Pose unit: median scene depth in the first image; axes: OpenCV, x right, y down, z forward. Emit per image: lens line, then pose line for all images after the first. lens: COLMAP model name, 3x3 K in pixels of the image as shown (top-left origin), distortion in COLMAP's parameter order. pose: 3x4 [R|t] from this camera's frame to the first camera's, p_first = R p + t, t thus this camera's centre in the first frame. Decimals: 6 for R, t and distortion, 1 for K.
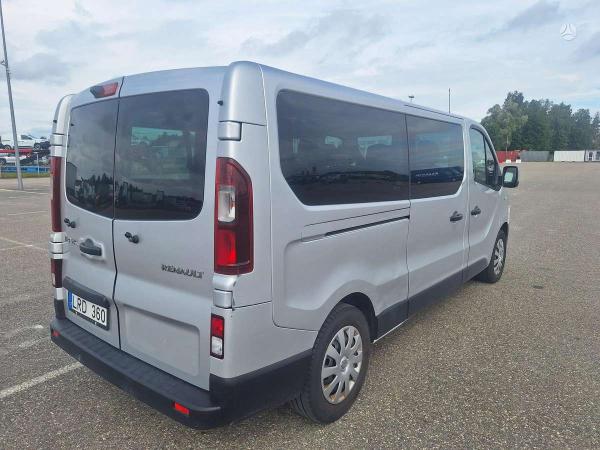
lens RADIAL K [[417.4, 0, 292.0], [0, 417.4, 226.6], [0, 0, 1]] dist [0.088300, -0.113583]
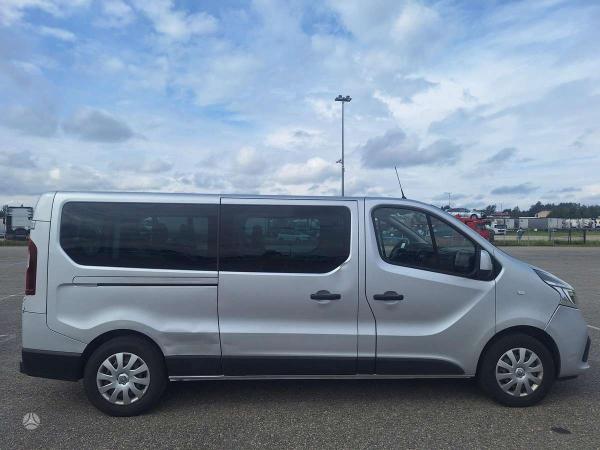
lens RADIAL K [[413.8, 0, 292.3], [0, 413.8, 223.8], [0, 0, 1]] dist [0.103482, -0.130517]
pose [[0.660749, -0.011083, -0.750526, 1.400215], [-0.118175, 0.985885, -0.118598, -0.084559], [0.741246, 0.167056, 0.650112, 0.344829]]
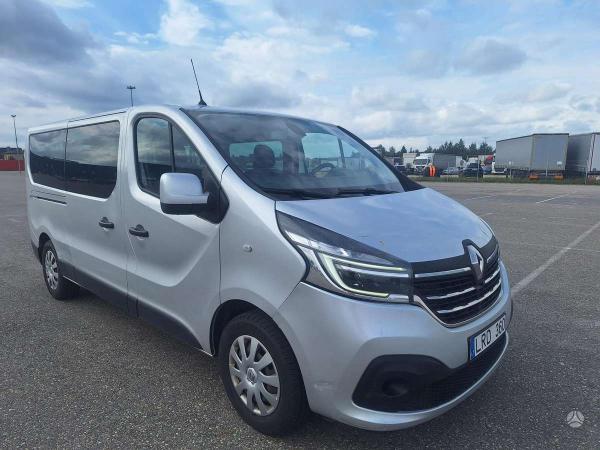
lens RADIAL K [[440.2, 0, 318.4], [0, 440.2, 223.7], [0, 0, 1]] dist [0.037139, -0.000216]
pose [[-0.103413, 0.120799, -0.987276, 1.686089], [-0.157788, 0.978035, 0.136196, -0.303600], [0.982043, 0.169865, -0.082081, 2.071195]]
